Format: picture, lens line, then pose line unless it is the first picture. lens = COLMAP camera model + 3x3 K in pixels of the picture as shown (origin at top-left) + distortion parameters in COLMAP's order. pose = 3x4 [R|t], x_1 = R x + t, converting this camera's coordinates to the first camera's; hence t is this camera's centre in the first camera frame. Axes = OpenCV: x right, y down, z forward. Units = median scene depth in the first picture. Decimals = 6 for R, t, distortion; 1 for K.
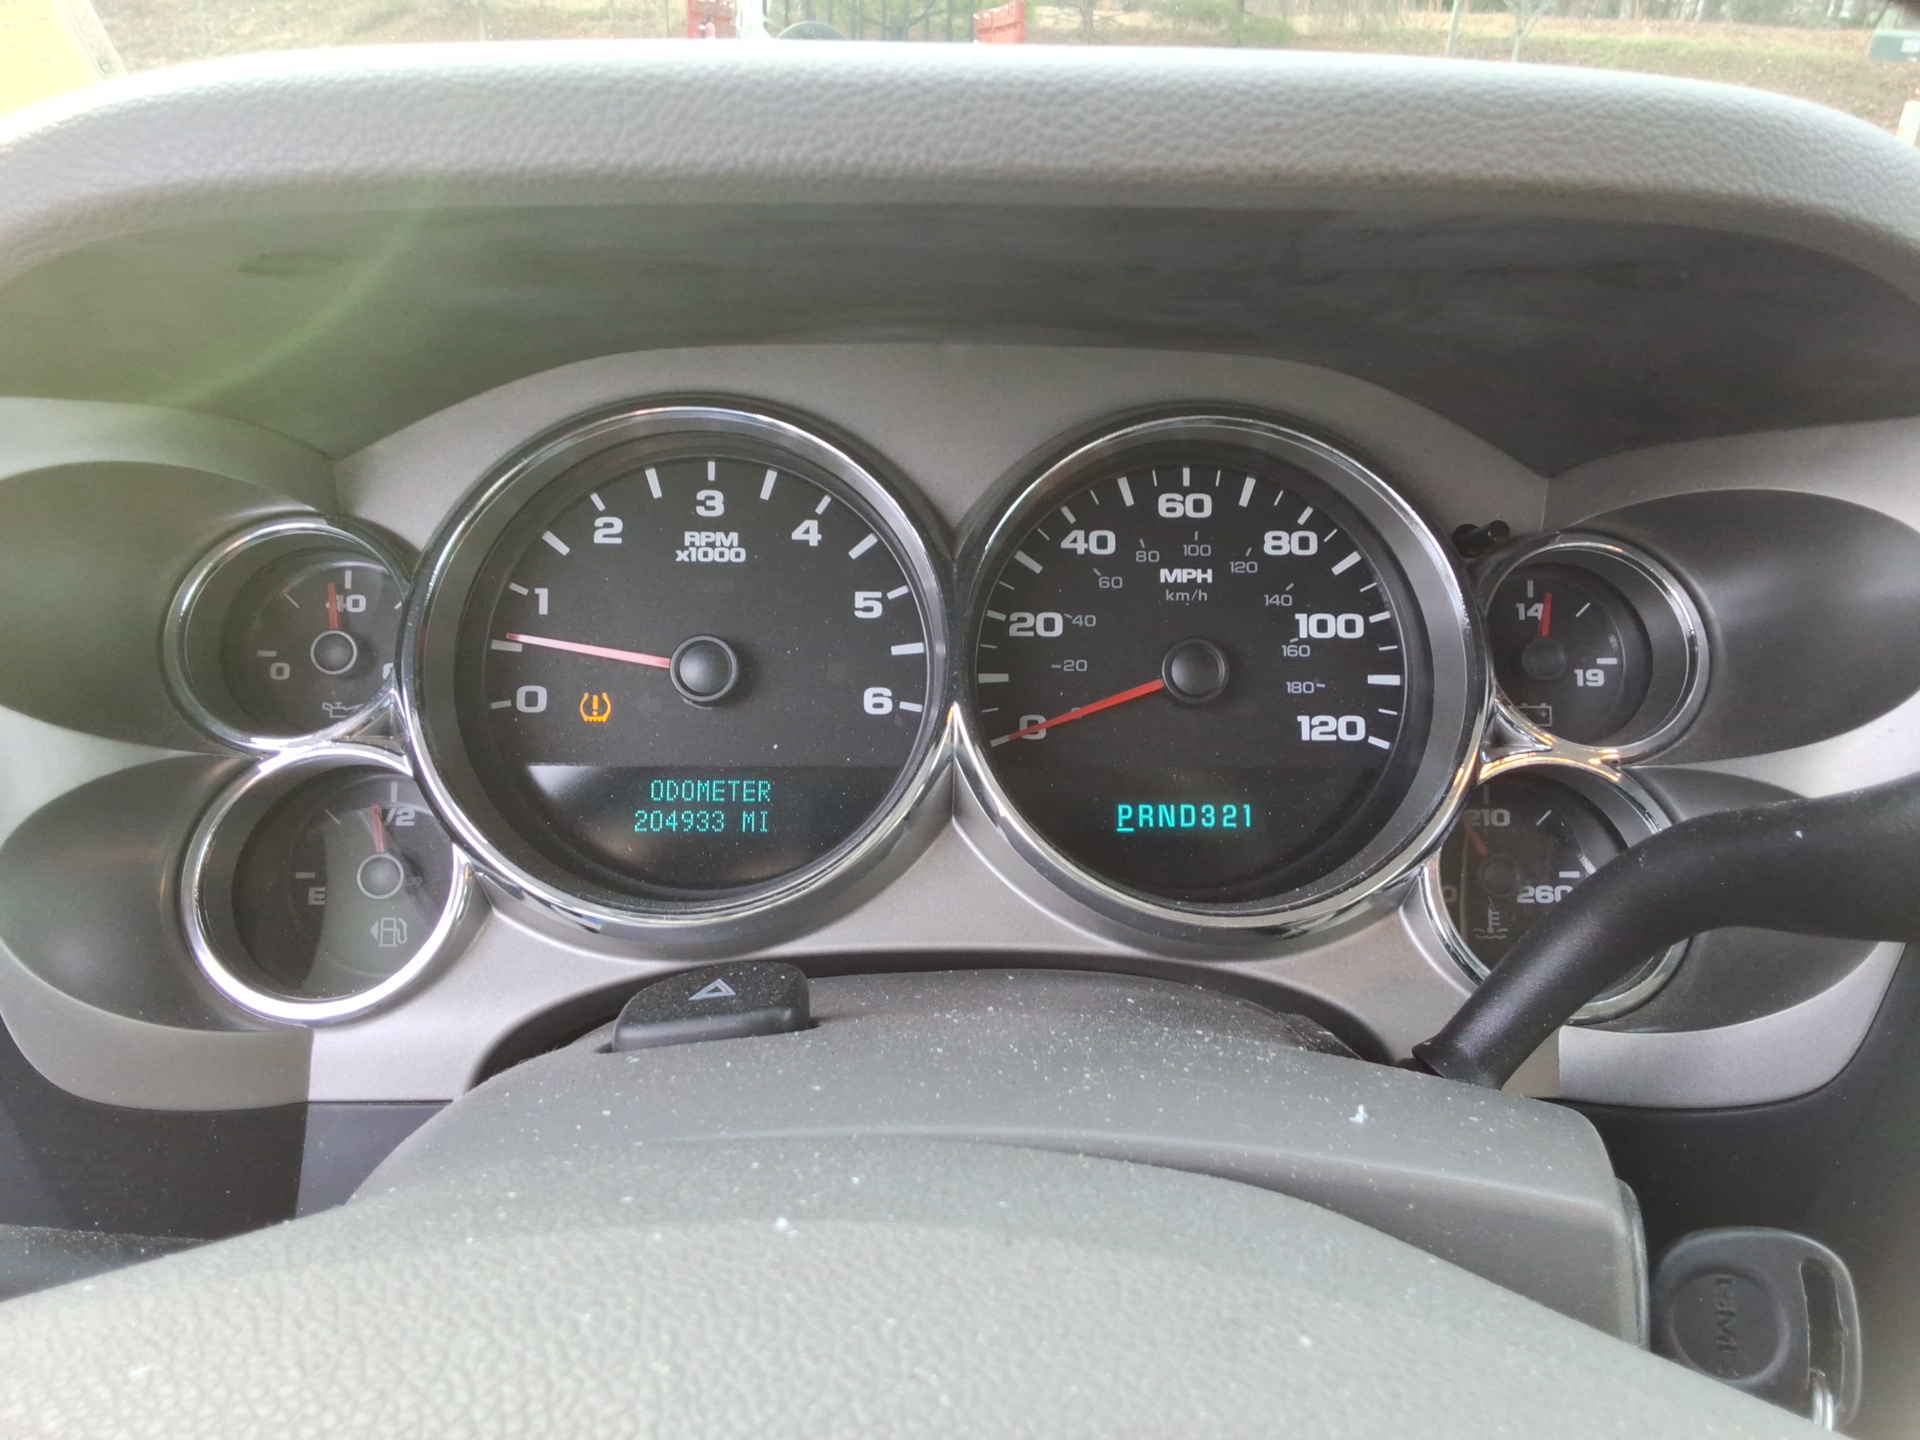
lens RADIAL K [[1526.4, 0, 965.3], [0, 1526.4, 713.5], [0, 0, 1]] dist [0.079785, -0.118641]
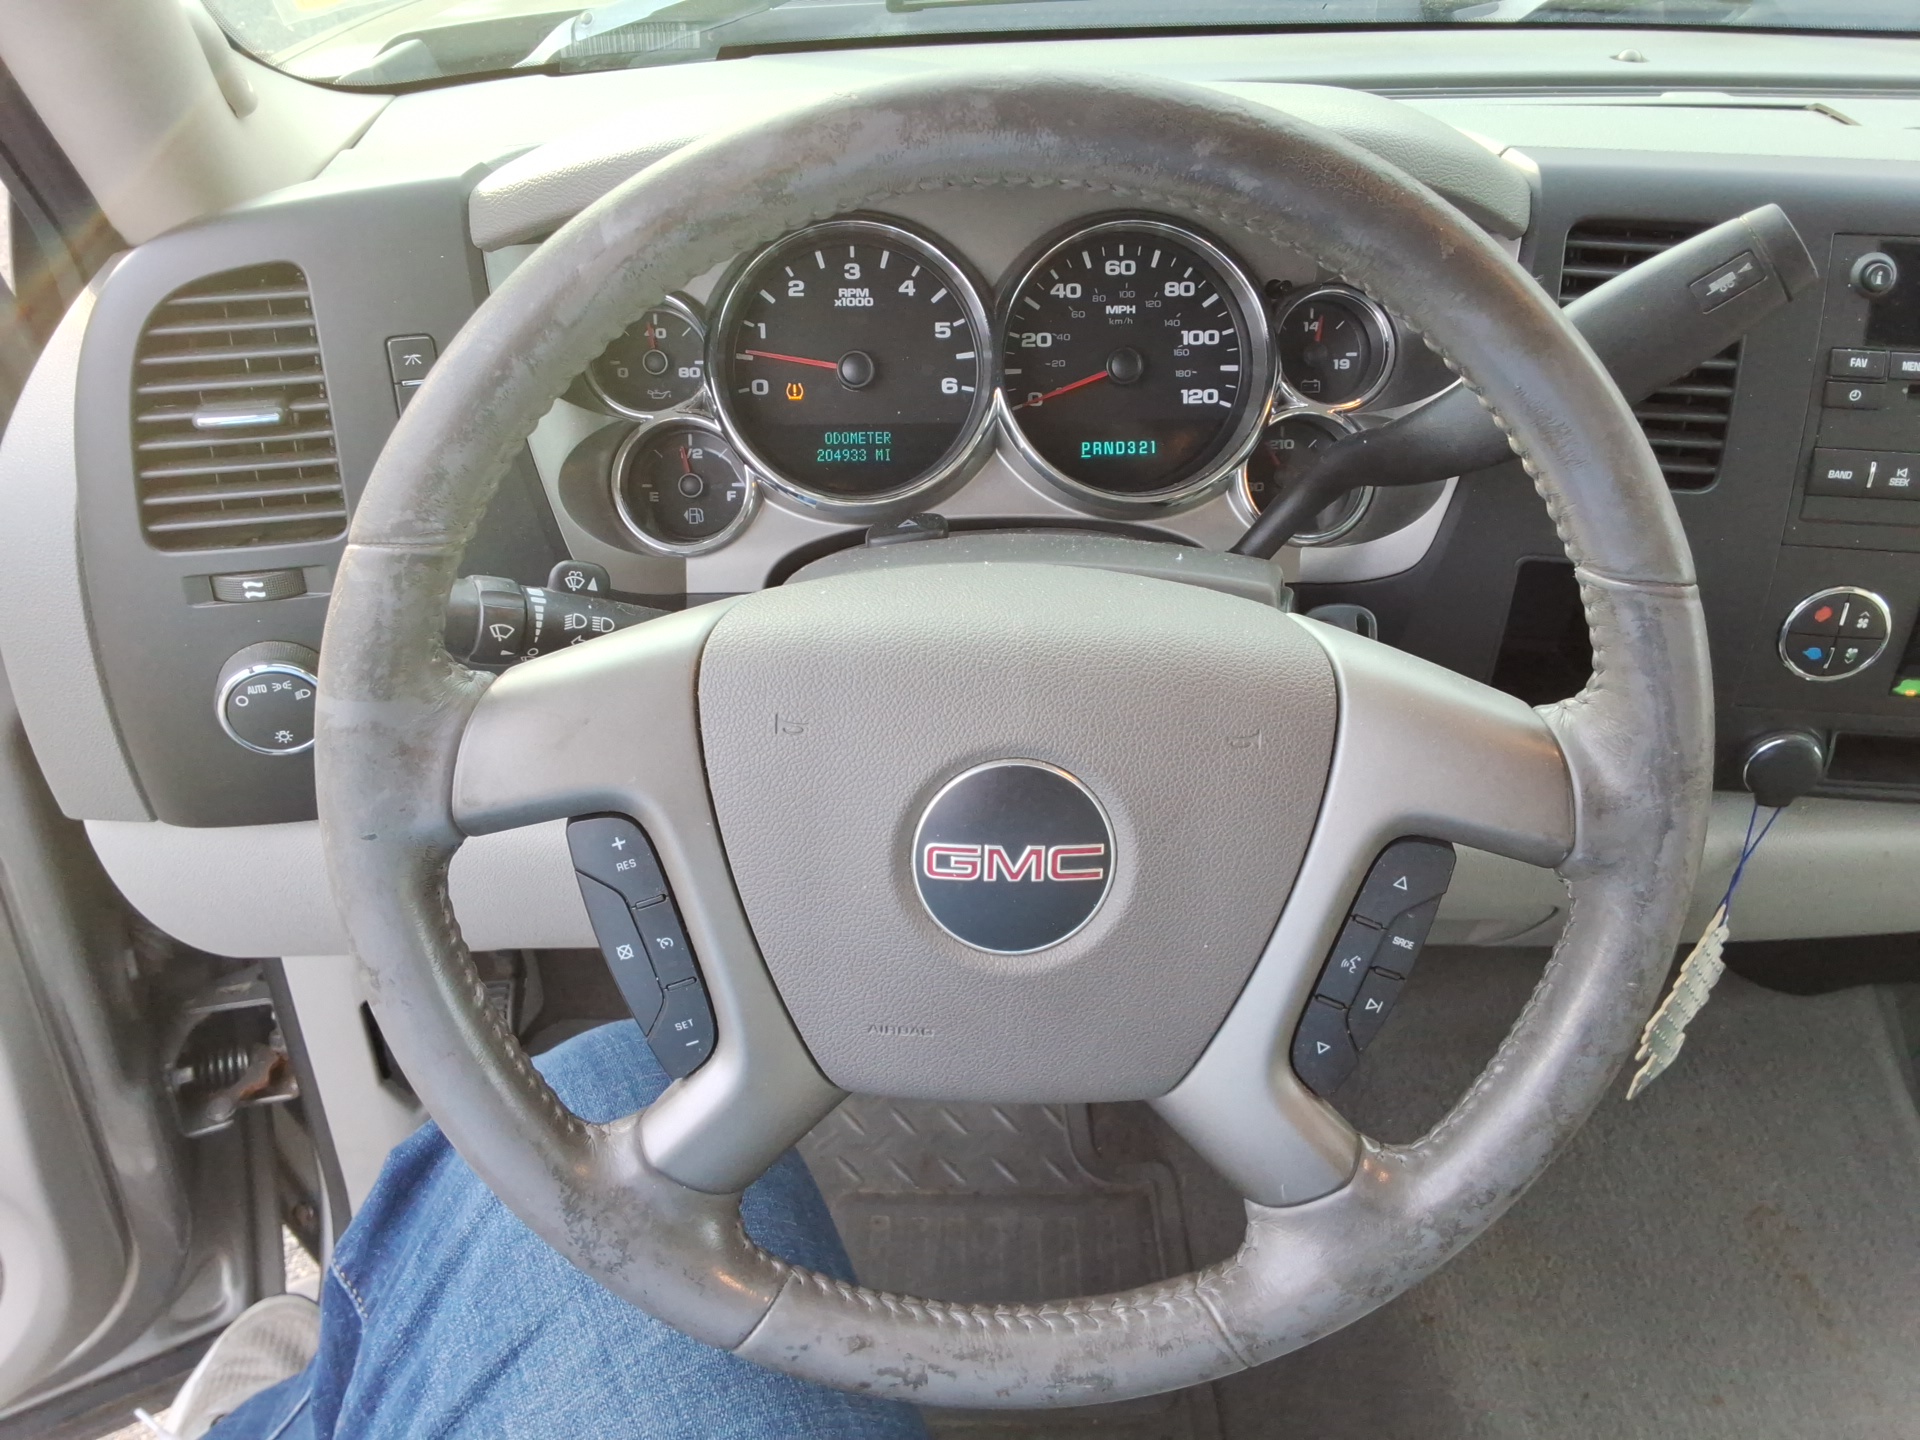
lens RADIAL K [[1527.6, 0, 973.9], [0, 1527.6, 706.8], [0, 0, 1]] dist [0.113629, 0.003363]
pose [[0.999210, -0.022542, 0.032740, -0.096207], [0.015115, 0.977249, 0.211555, -0.020746], [-0.036764, -0.210893, 0.976818, -0.849791]]
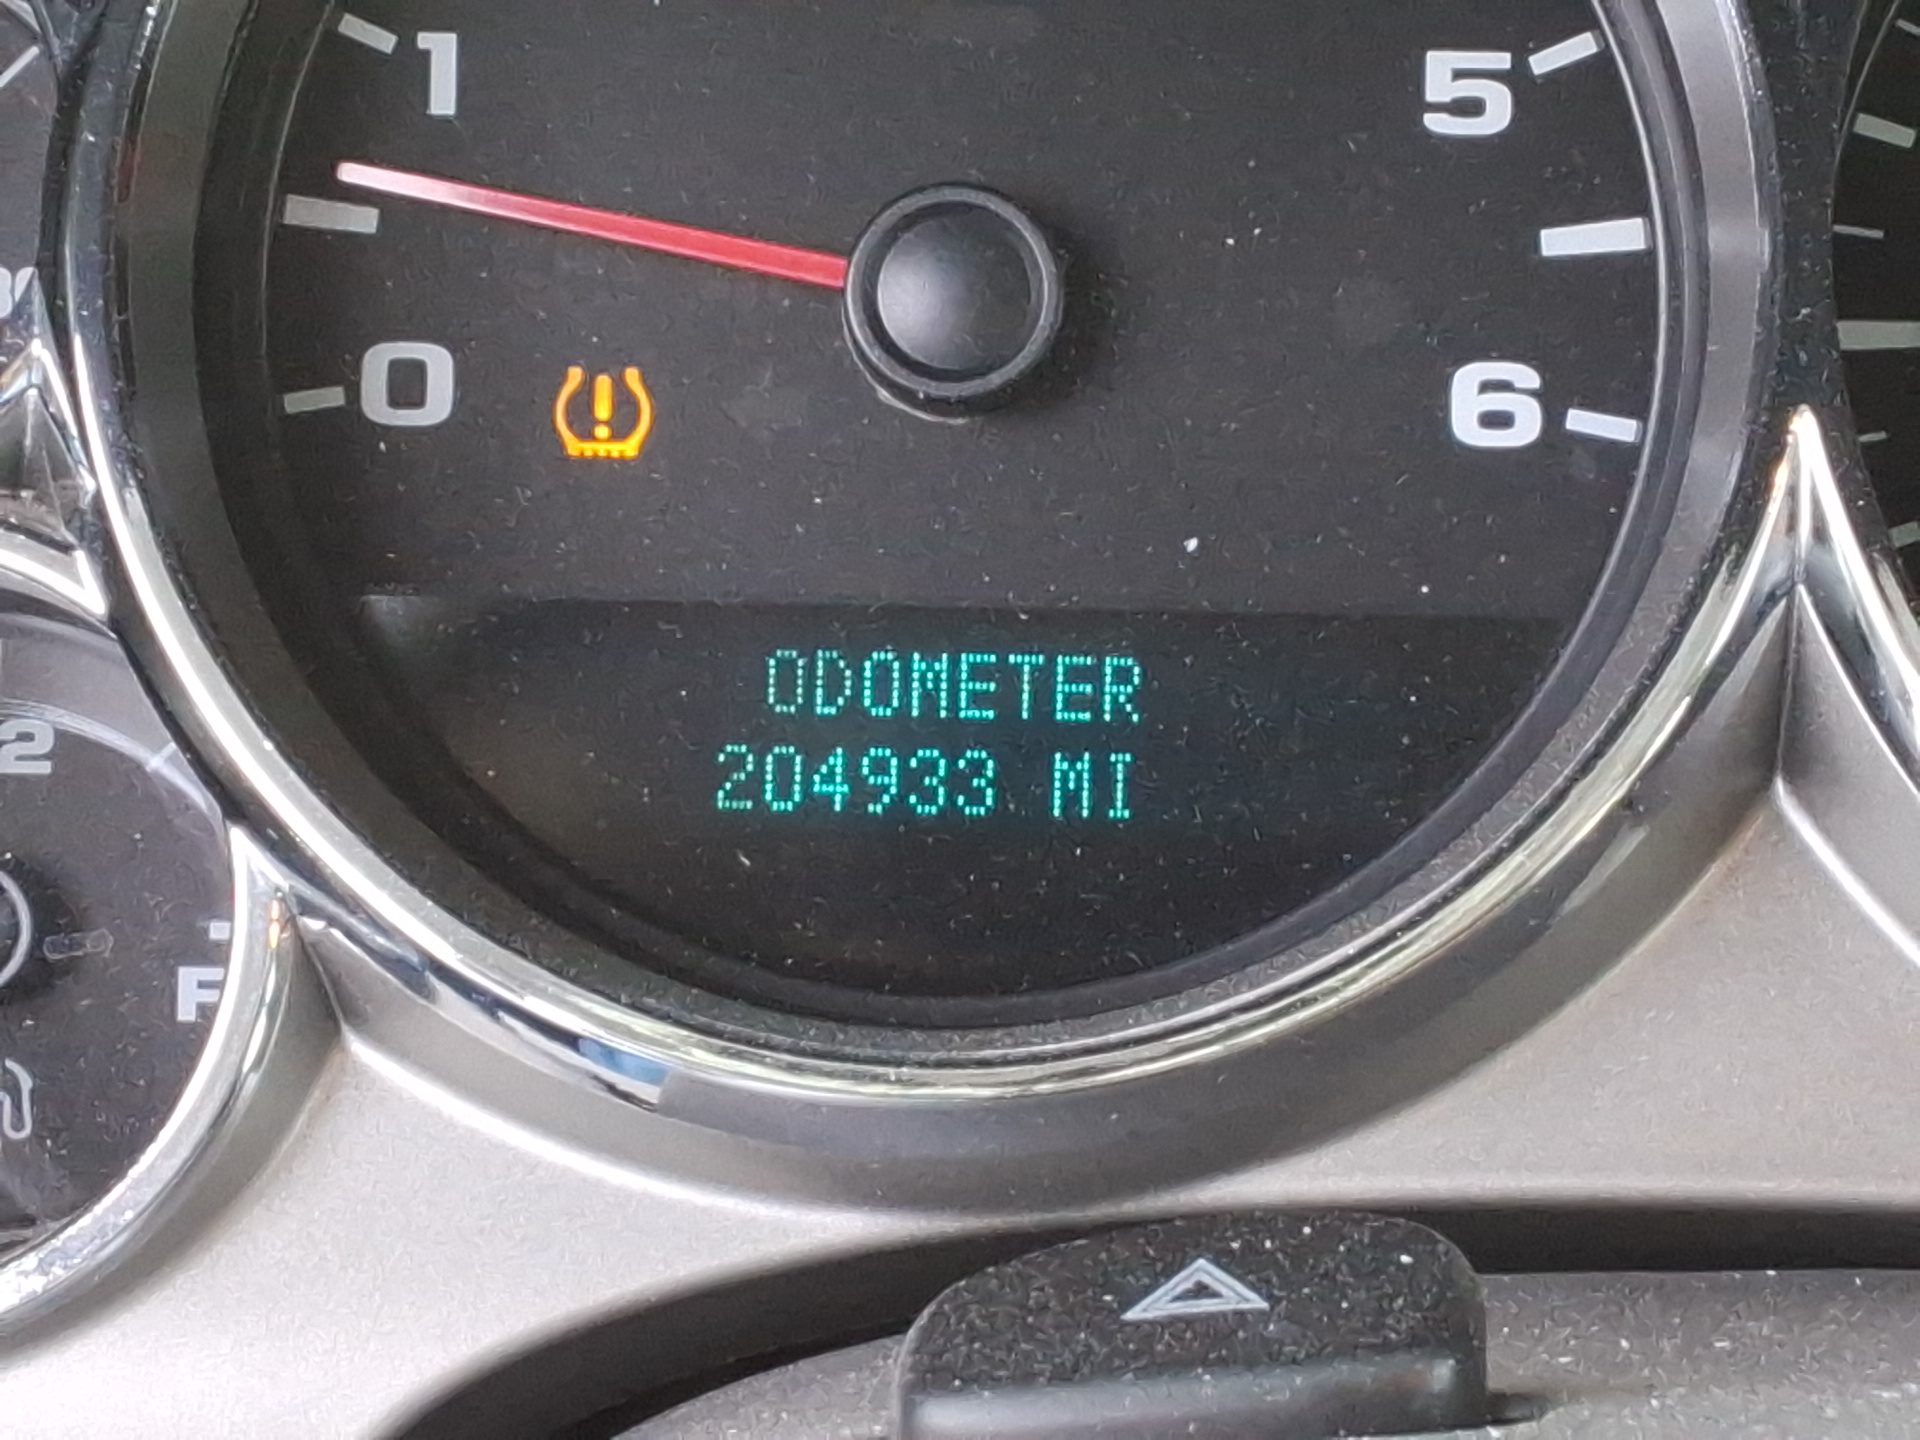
lens RADIAL K [[4902.4, 0, 957.2], [0, 4902.4, 719.8], [0, 0, 1]] dist [0.035303, 0.000000]
pose [[0.997201, 0.017584, -0.072674, -0.092837], [-0.014248, 0.998832, 0.046174, 0.011141], [0.073401, -0.045009, 0.996286, -0.002065]]
